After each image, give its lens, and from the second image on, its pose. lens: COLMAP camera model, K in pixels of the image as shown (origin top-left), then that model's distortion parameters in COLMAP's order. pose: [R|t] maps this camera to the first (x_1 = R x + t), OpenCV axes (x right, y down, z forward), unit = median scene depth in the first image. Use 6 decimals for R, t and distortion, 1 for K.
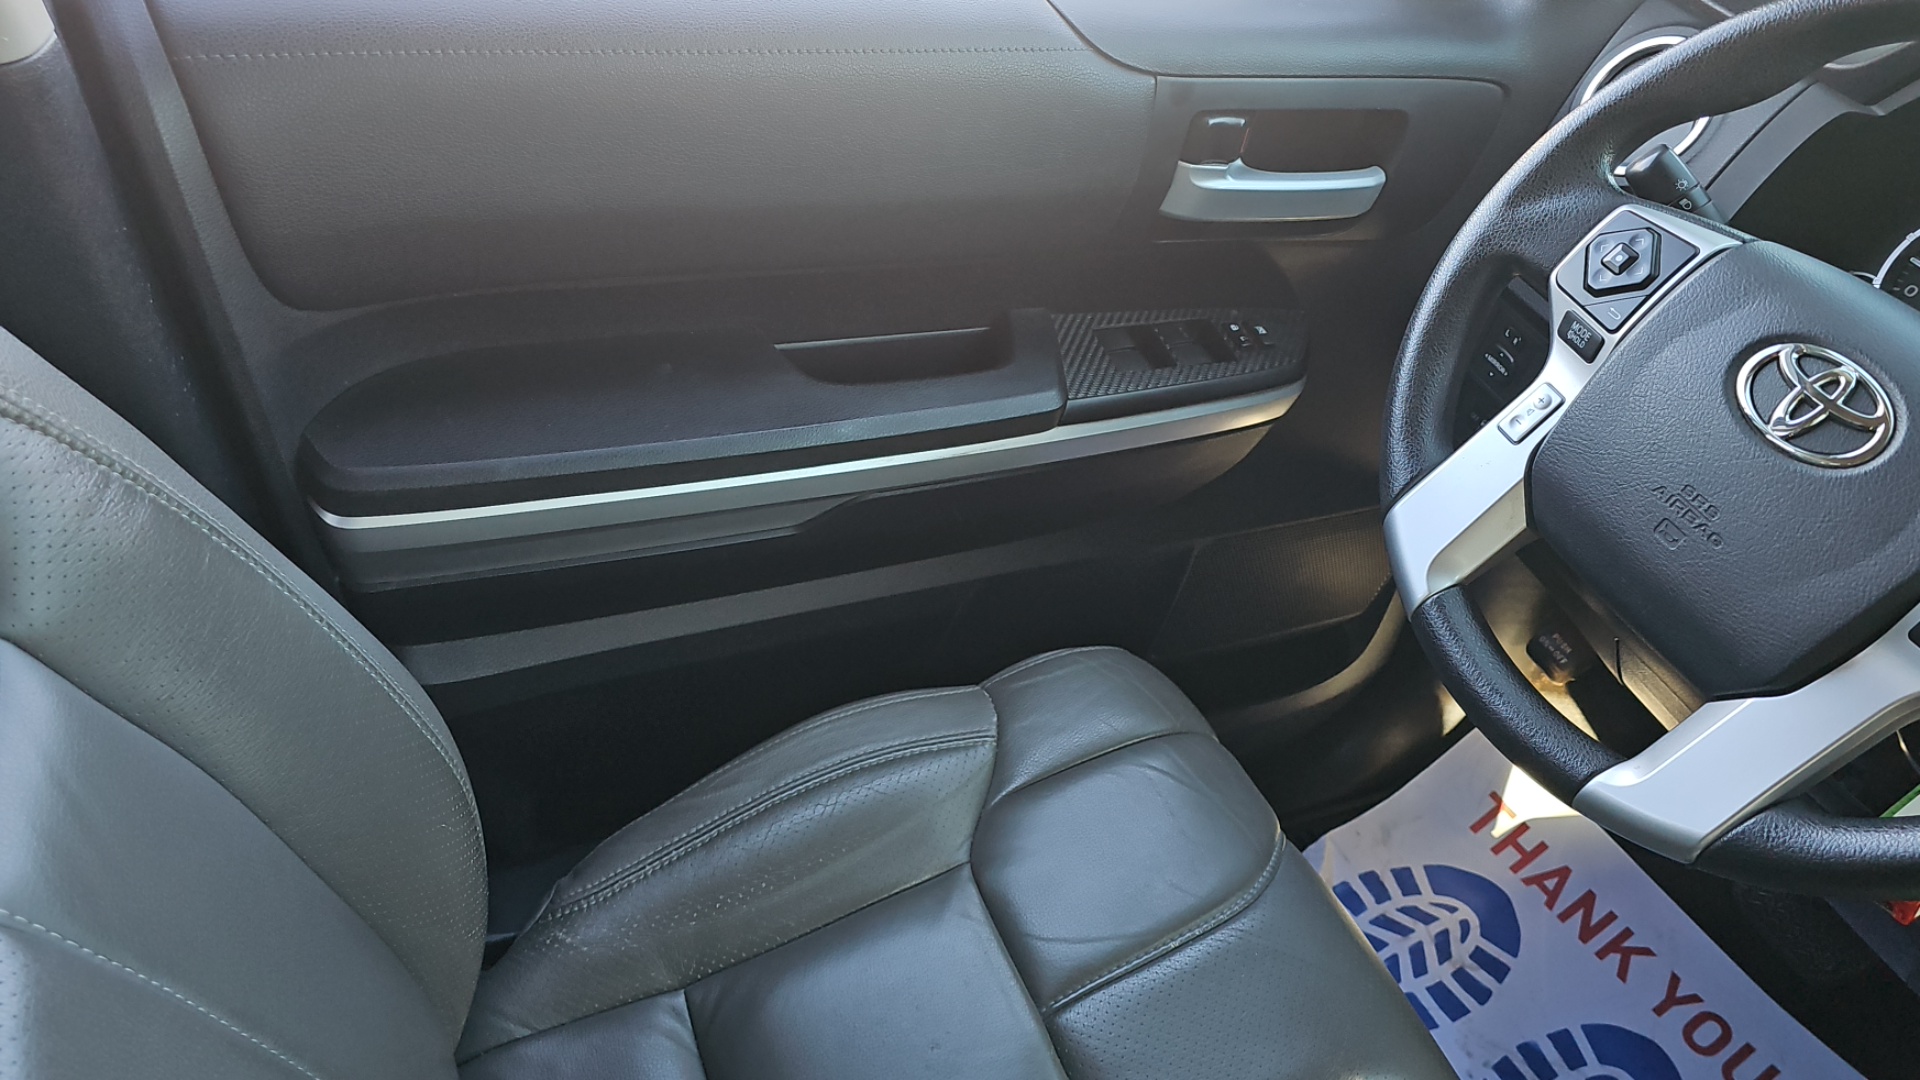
lens RADIAL K [[1407.0, 0, 963.4], [0, 1407.0, 553.0], [0, 0, 1]] dist [0.008559, -0.003222]
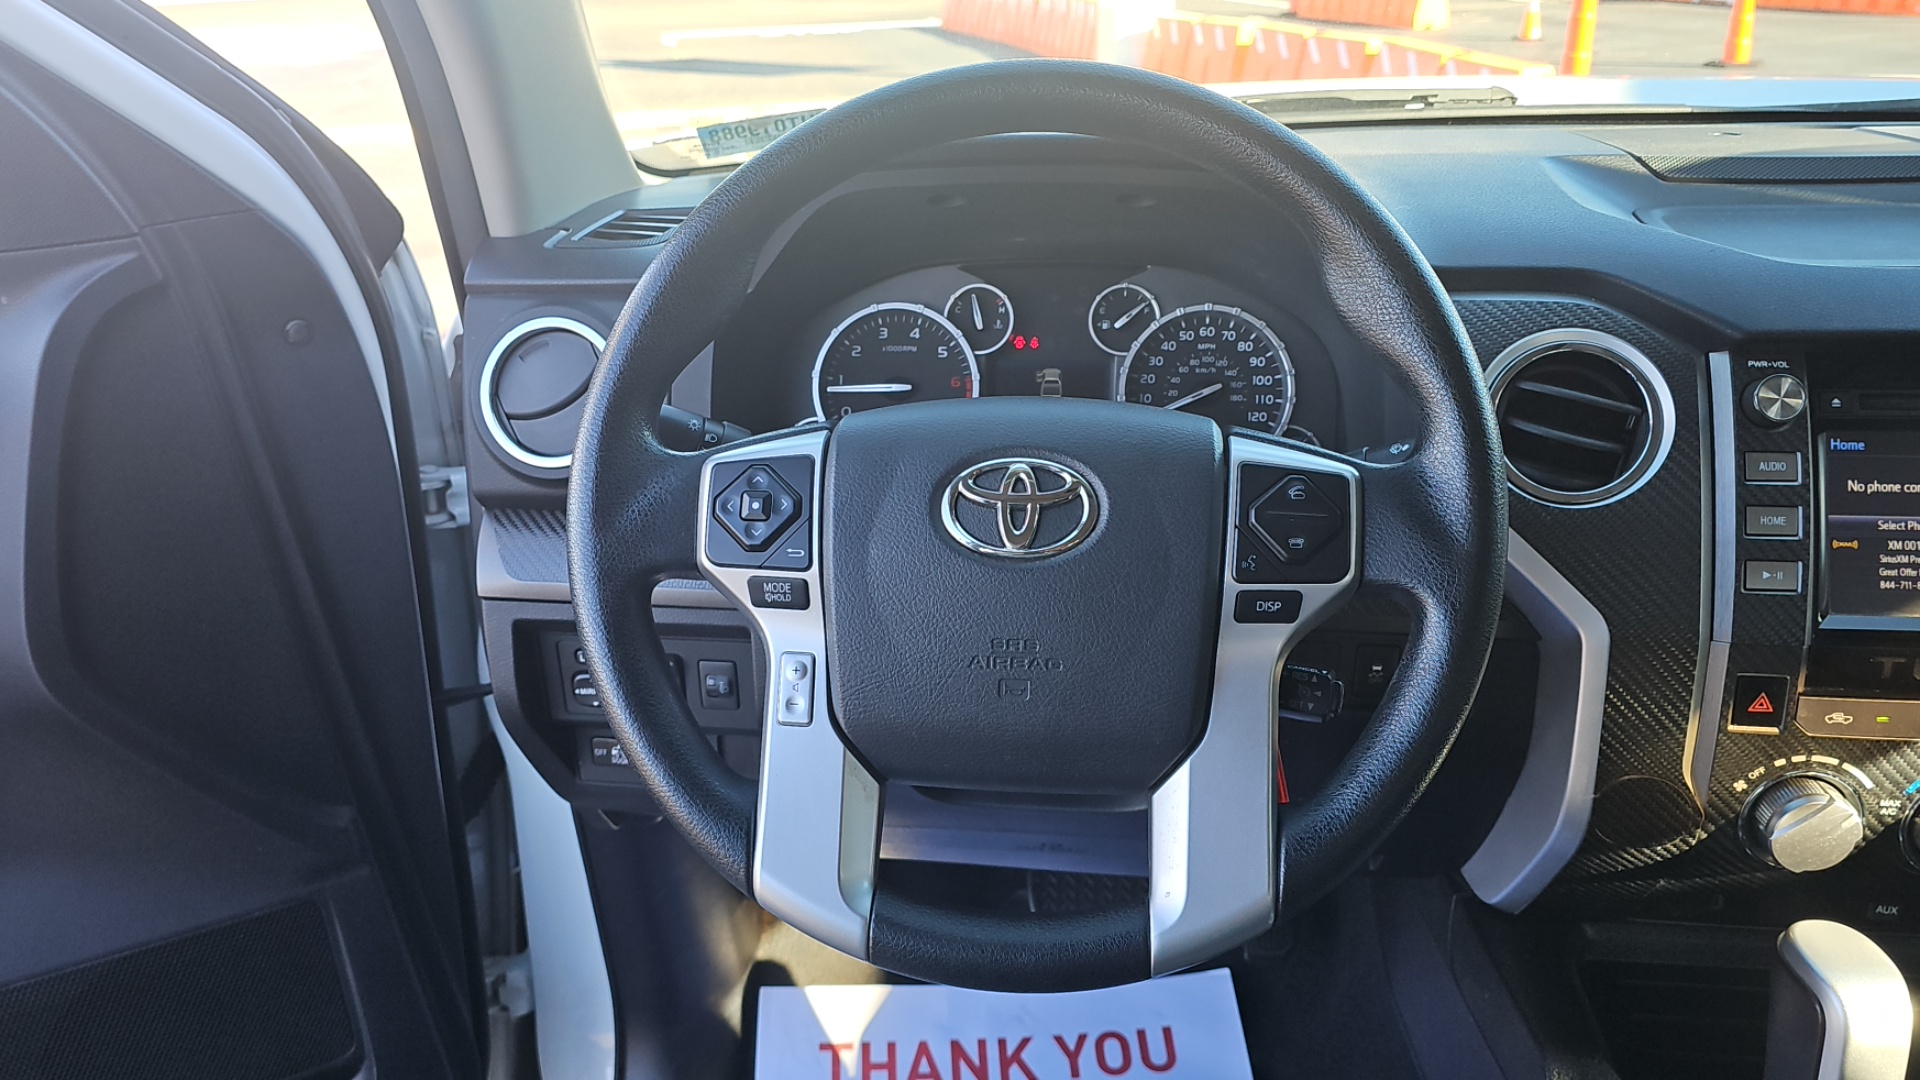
lens RADIAL K [[1407.0, 0, 963.4], [0, 1407.0, 553.0], [0, 0, 1]] dist [0.008559, -0.003222]
pose [[0.502246, -0.518667, 0.691906, -0.112226], [0.668240, 0.740633, 0.070127, -0.151562], [-0.548821, 0.427139, 0.718574, 0.263944]]
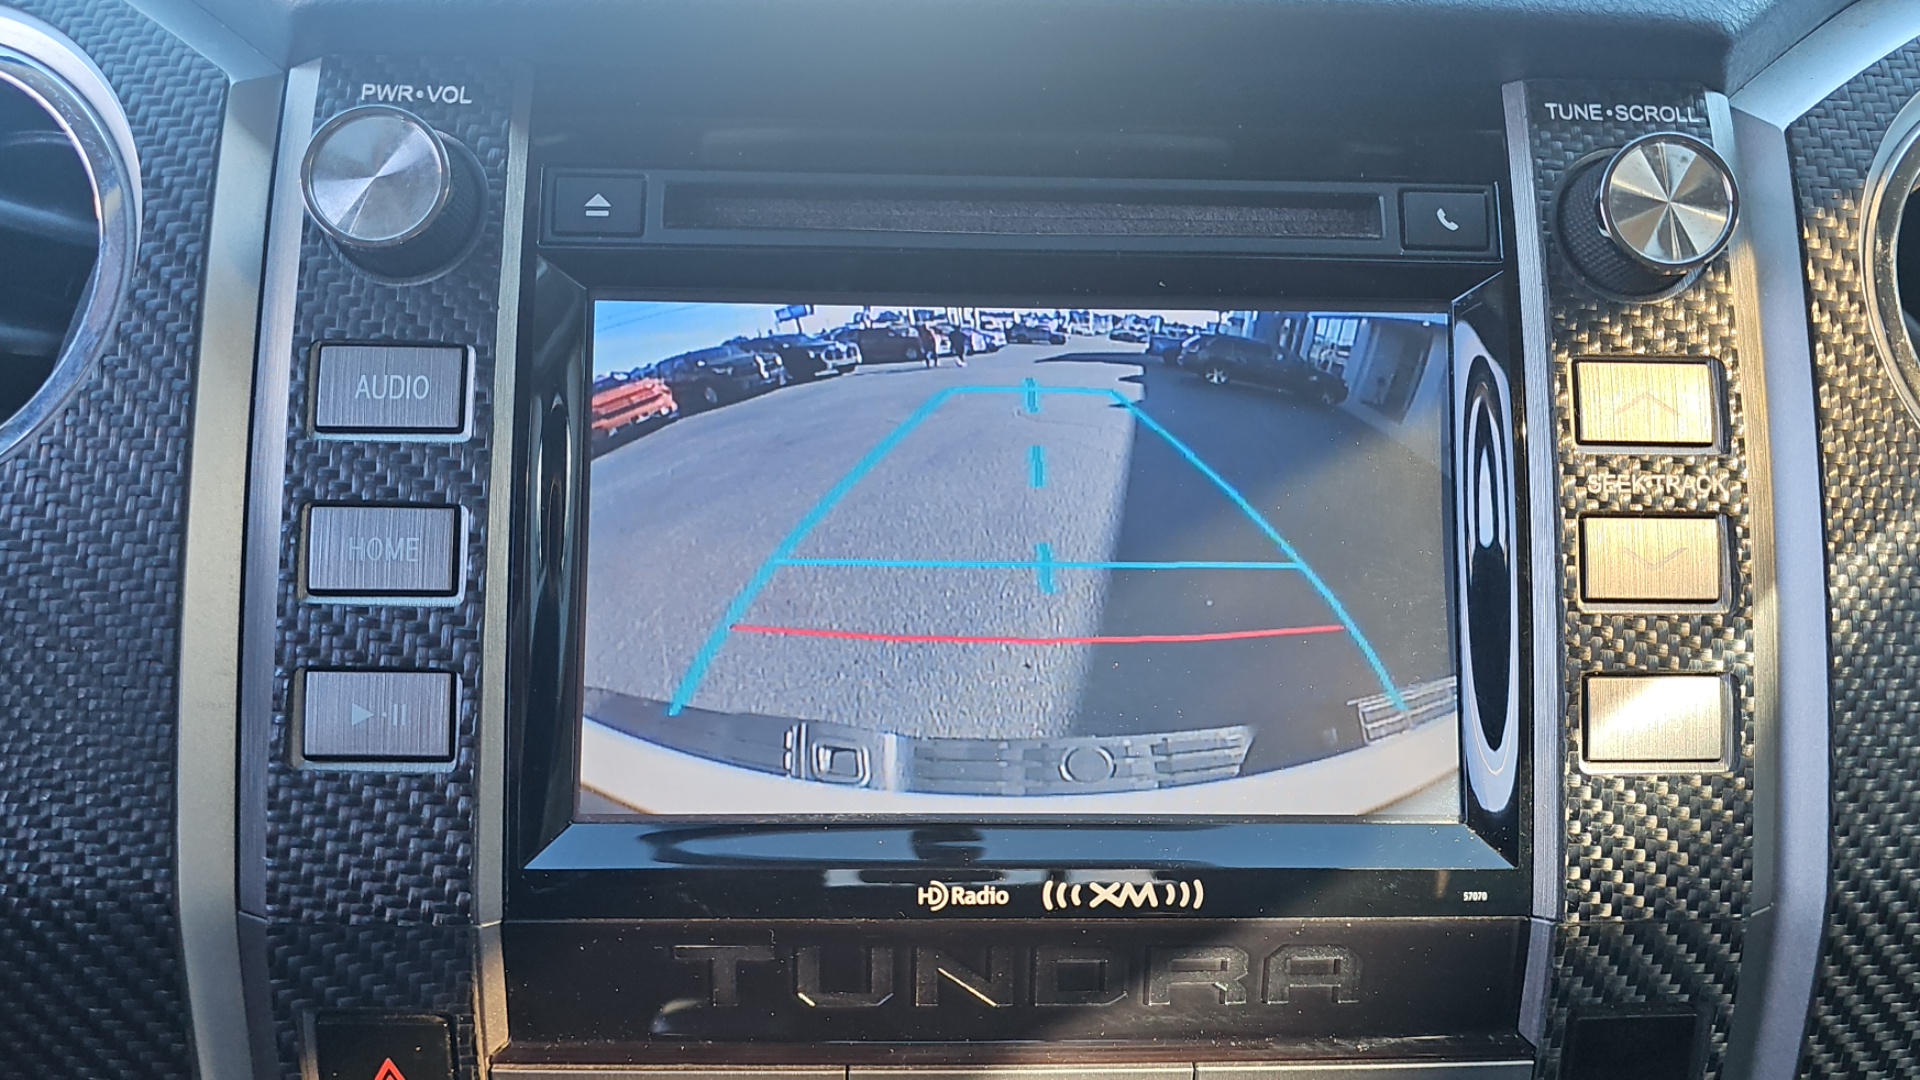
lens RADIAL K [[1365.8, 0, 989.8], [0, 1365.8, 542.8], [0, 0, 1]] dist [0.032064, -0.050002]
pose [[0.359093, -0.504720, 0.785054, 0.702507], [0.651587, 0.737803, 0.176298, 0.334494], [-0.668196, 0.448224, 0.593809, 0.374600]]
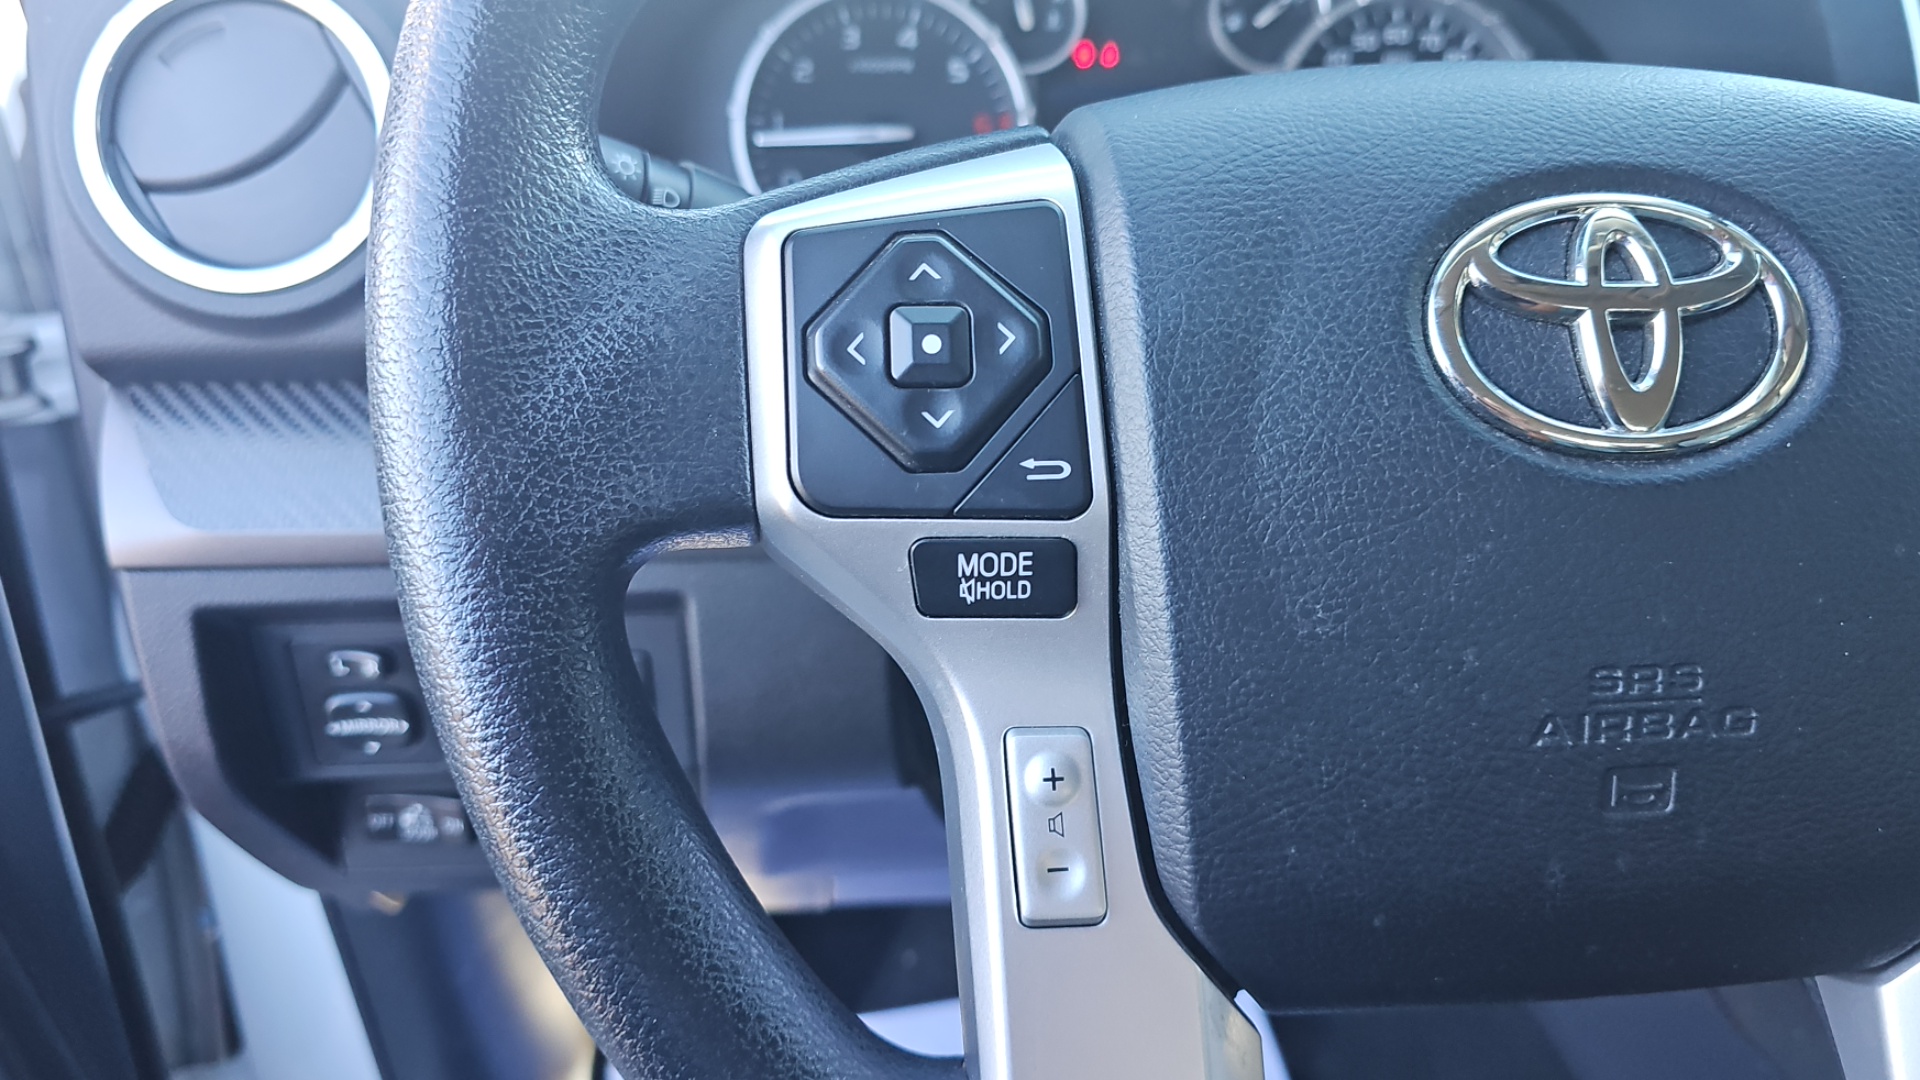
lens RADIAL K [[1480.4, 0, 986.9], [0, 1480.4, 533.8], [0, 0, 1]] dist [-0.041496, -0.005239]
pose [[0.316672, -0.606094, 0.729636, 0.178011], [0.670313, 0.687245, 0.279955, -0.253045], [-0.671118, 0.400431, 0.623904, 0.750007]]
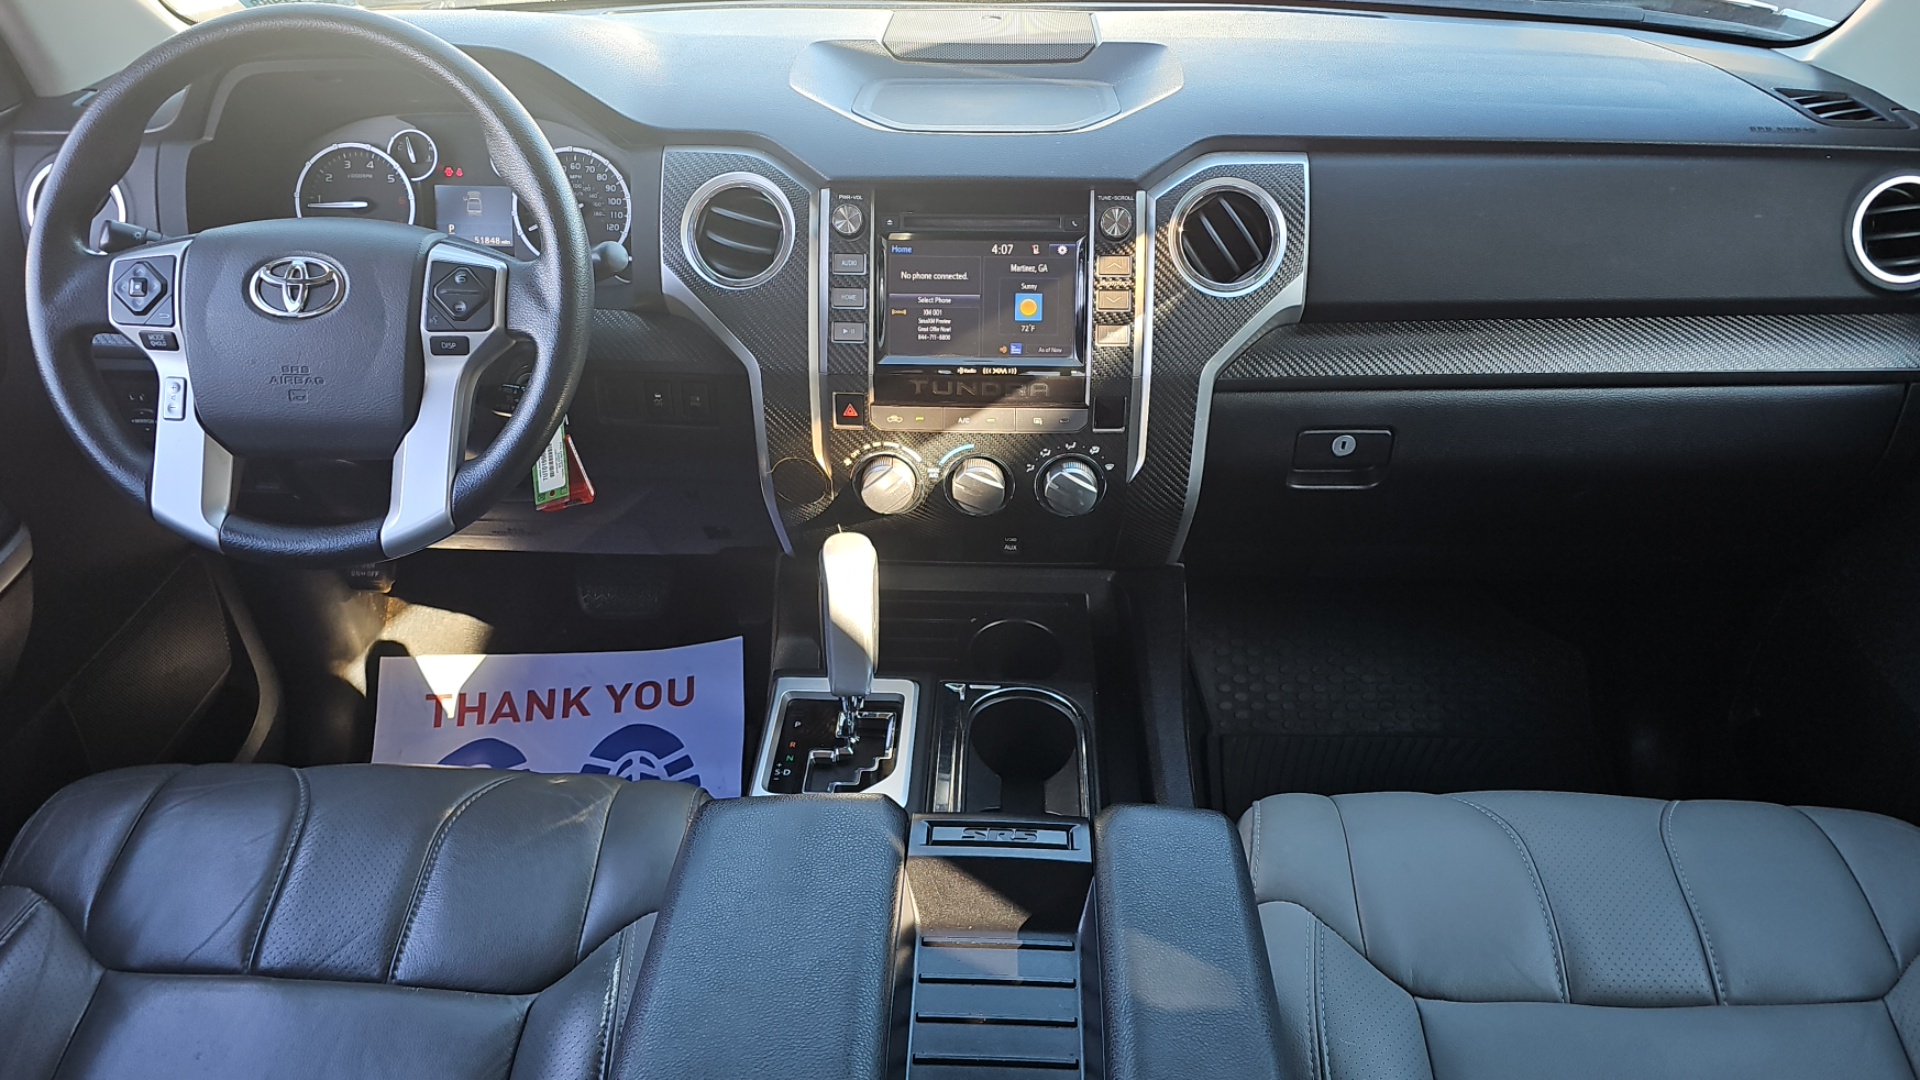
lens RADIAL K [[1365.8, 0, 989.8], [0, 1365.8, 542.8], [0, 0, 1]] dist [0.032064, -0.050002]
pose [[0.431107, -0.621017, 0.654588, -0.262050], [0.662968, 0.710119, 0.237075, 0.231451], [-0.612063, 0.331766, 0.717851, -0.501160]]
